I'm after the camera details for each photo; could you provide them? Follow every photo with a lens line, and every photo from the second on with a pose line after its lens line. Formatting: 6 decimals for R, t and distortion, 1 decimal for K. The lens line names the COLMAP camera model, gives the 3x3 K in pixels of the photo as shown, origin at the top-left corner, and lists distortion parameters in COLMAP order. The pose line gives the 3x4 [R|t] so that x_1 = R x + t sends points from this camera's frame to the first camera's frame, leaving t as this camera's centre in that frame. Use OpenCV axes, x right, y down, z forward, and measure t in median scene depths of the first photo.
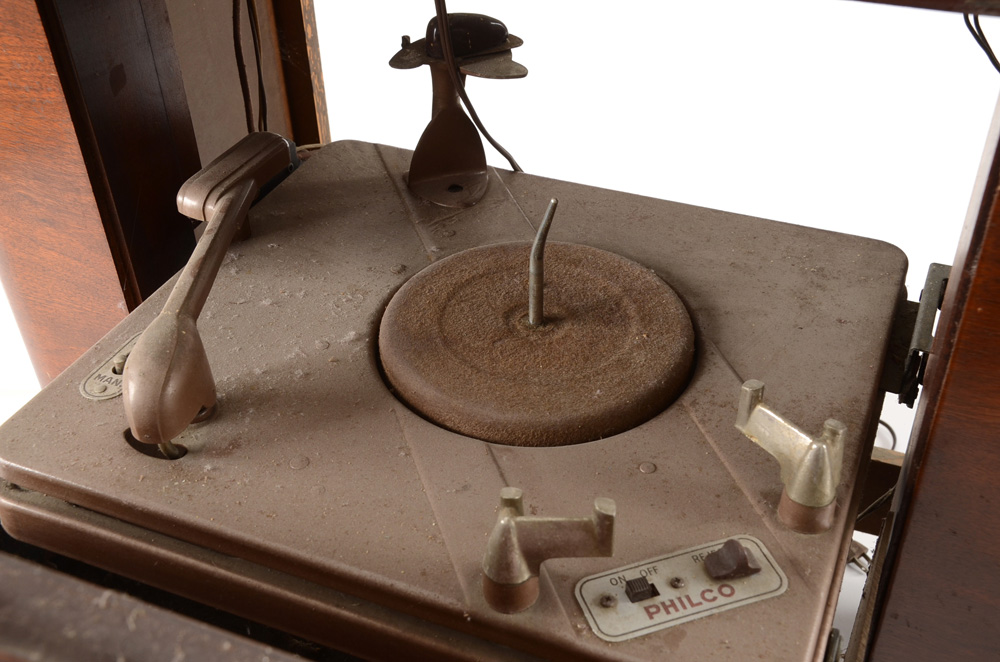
lens RADIAL K [[1184.4, 0, 500.0], [0, 1184.4, 331.4], [0, 0, 1]] dist [0.003721, 0.000000]
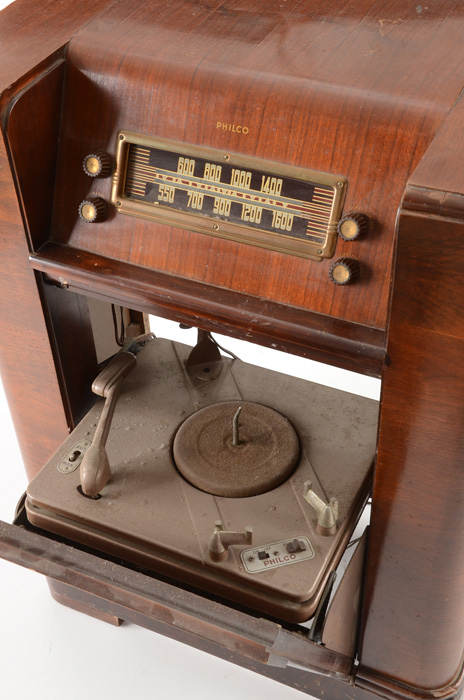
lens RADIAL K [[978.6, 0, 232.9], [0, 978.6, 349.9], [0, 0, 1]] dist [0.046338, 0.000000]
pose [[0.999299, 0.023888, -0.028816, 0.087051], [-0.022195, 0.998086, 0.057715, -0.359338], [0.030140, -0.057035, 0.997917, -1.168130]]
